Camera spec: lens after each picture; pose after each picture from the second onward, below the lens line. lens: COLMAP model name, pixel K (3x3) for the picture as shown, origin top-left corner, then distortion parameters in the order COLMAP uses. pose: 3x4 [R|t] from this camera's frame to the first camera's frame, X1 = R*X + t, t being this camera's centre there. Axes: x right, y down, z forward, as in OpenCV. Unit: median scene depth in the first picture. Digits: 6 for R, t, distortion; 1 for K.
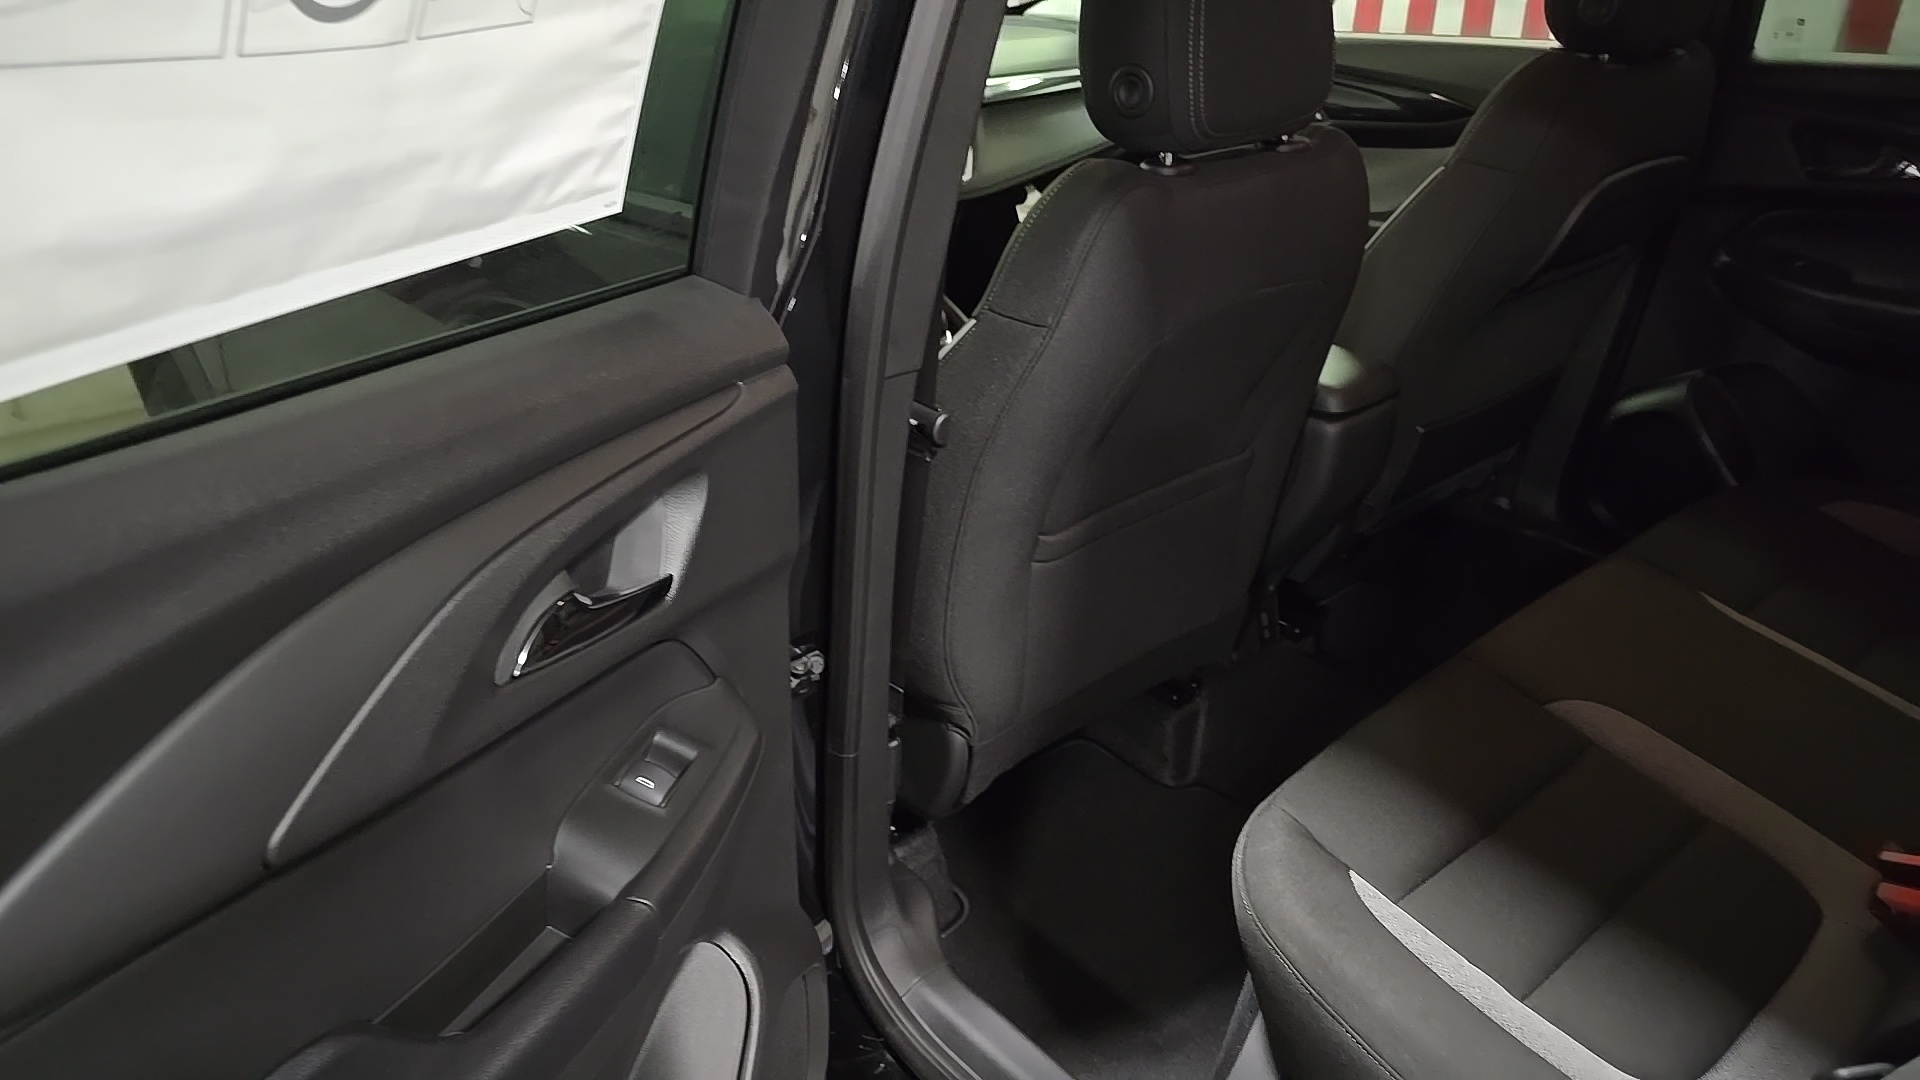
lens RADIAL K [[1298.8, 0, 960.0], [0, 1298.8, 540.0], [0, 0, 1]] dist [0.052794, -0.049266]
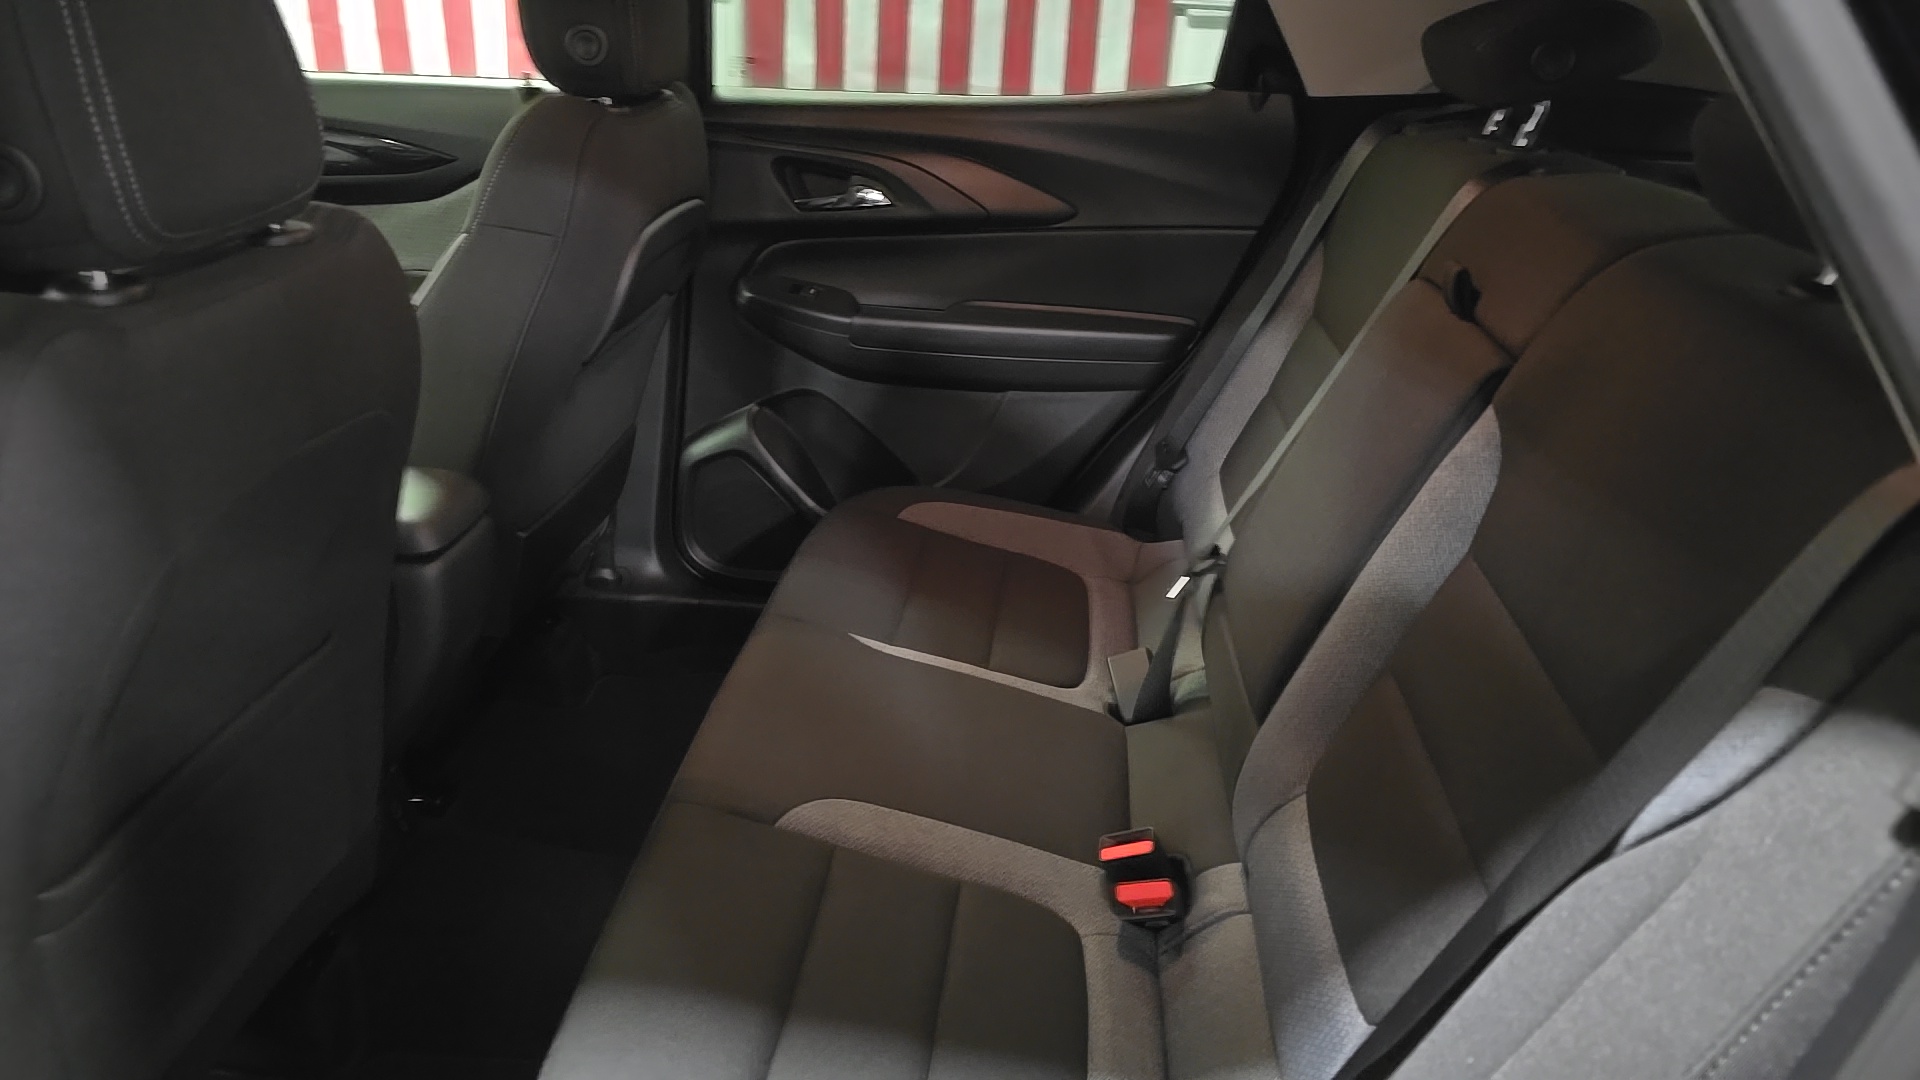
lens RADIAL K [[1298.3, 0, 951.5], [0, 1298.3, 549.8], [0, 0, 1]] dist [0.079678, -0.049761]
pose [[0.732583, -0.251690, 0.632435, 0.015749], [0.262884, 0.961653, 0.078197, -0.077731], [-0.627865, 0.108972, 0.770656, 0.187227]]
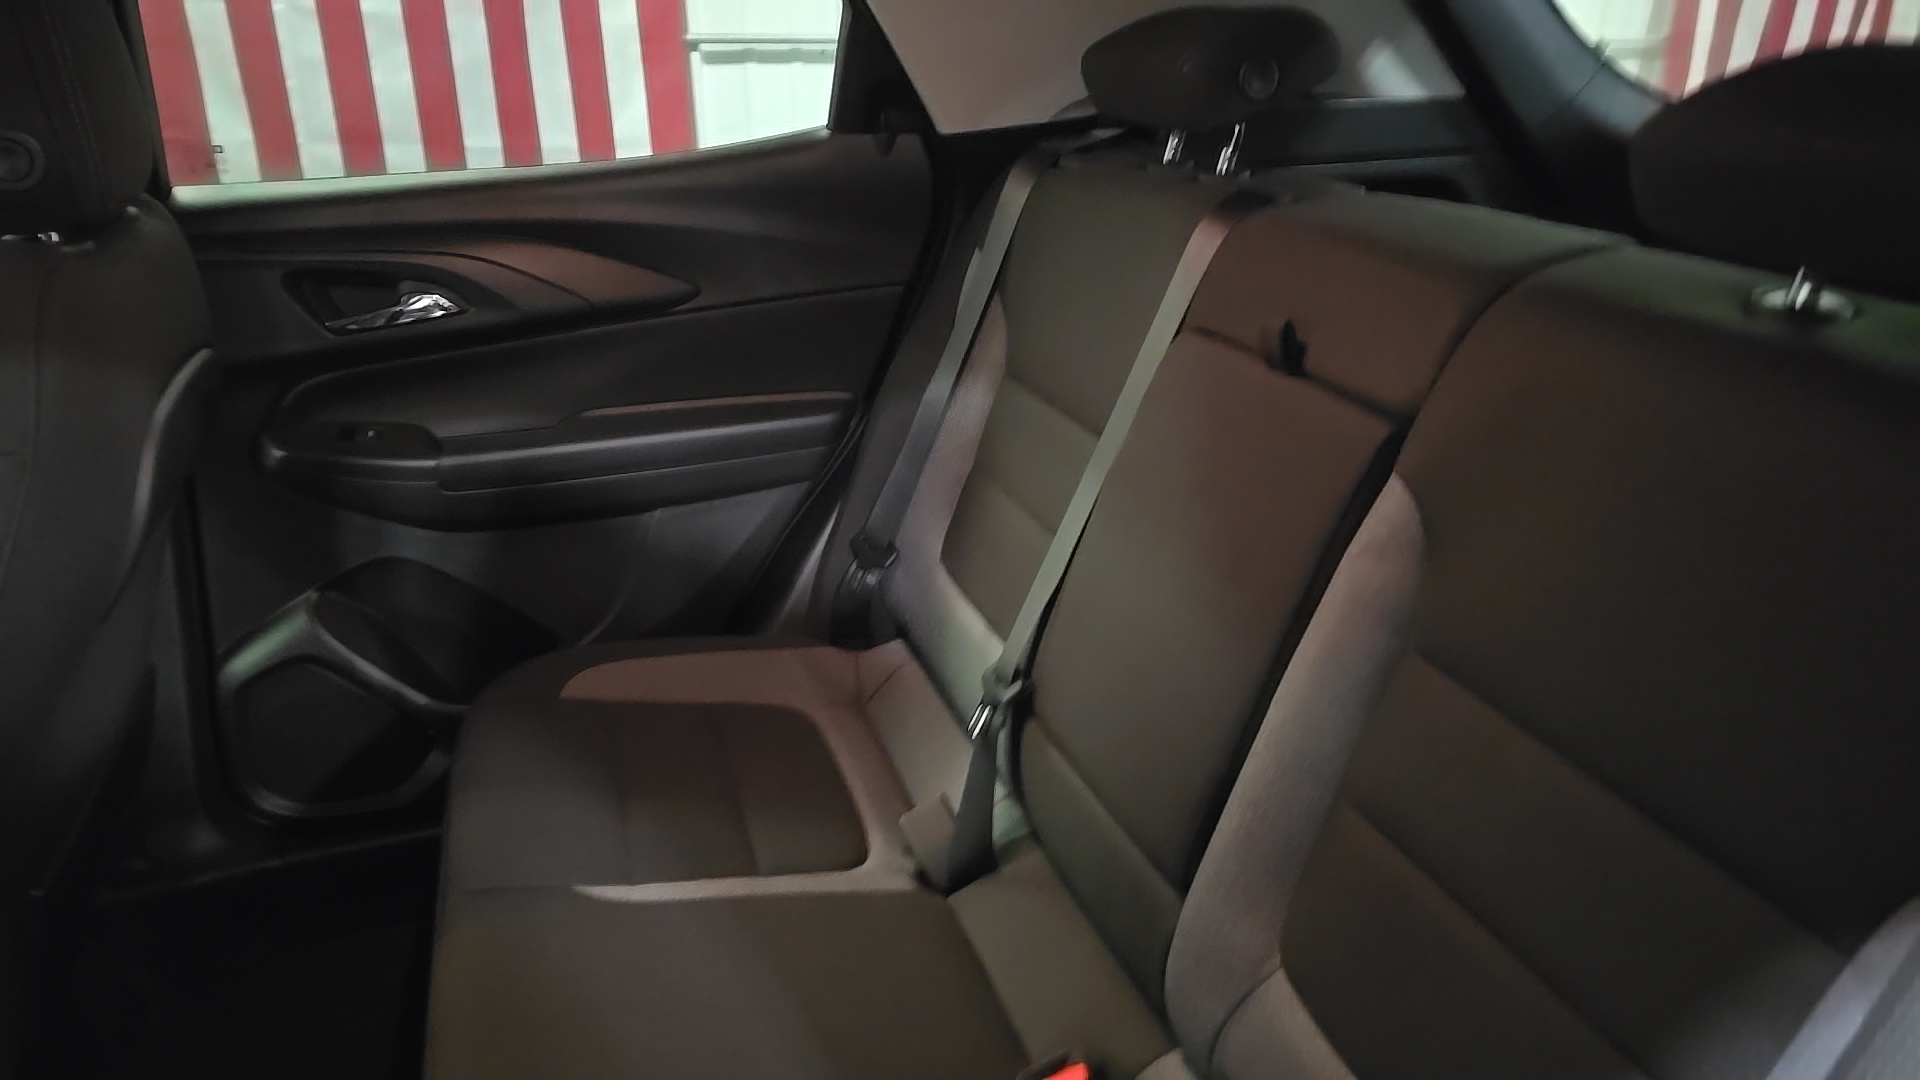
lens RADIAL K [[1306.1, 0, 965.8], [0, 1306.1, 547.3], [0, 0, 1]] dist [0.060230, -0.069304]
pose [[0.377186, -0.359994, 0.853308, 0.078996], [0.416023, 0.889032, 0.191172, -0.181678], [-0.827439, 0.282889, 0.485097, 0.397524]]
